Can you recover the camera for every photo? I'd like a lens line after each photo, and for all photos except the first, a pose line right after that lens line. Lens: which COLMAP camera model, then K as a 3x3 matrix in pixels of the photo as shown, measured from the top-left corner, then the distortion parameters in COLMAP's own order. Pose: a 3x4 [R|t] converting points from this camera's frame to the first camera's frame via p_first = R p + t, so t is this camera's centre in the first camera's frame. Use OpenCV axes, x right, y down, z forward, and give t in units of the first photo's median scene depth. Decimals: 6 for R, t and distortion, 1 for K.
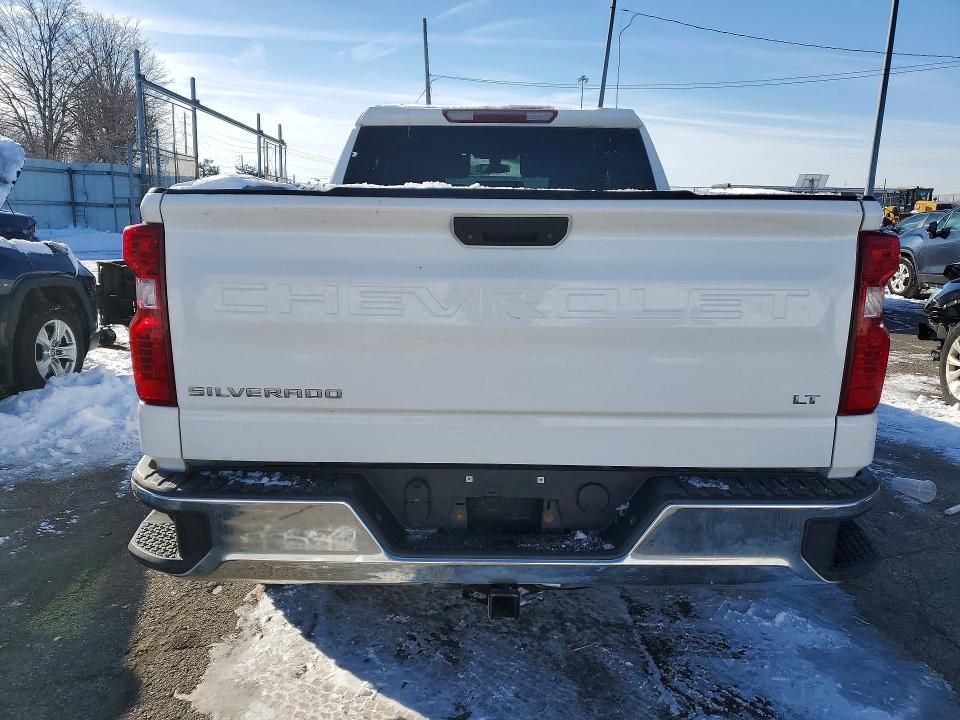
lens RADIAL K [[748.1, 0, 484.3], [0, 748.1, 364.8], [0, 0, 1]] dist [0.021766, 0.000713]
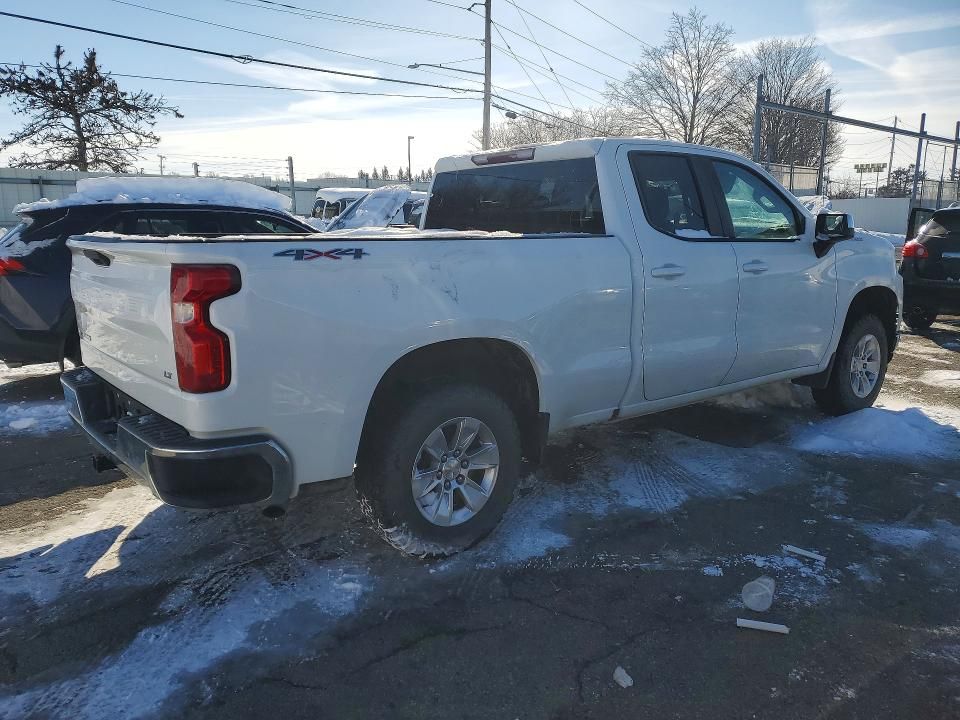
lens RADIAL K [[748.1, 0, 472.0], [0, 748.1, 358.0], [0, 0, 1]] dist [0.021766, 0.000713]
pose [[0.623035, 0.123040, -0.772456, 1.407115], [-0.139653, 0.989181, 0.044921, -0.102083], [0.769626, 0.079889, 0.633477, 0.373964]]
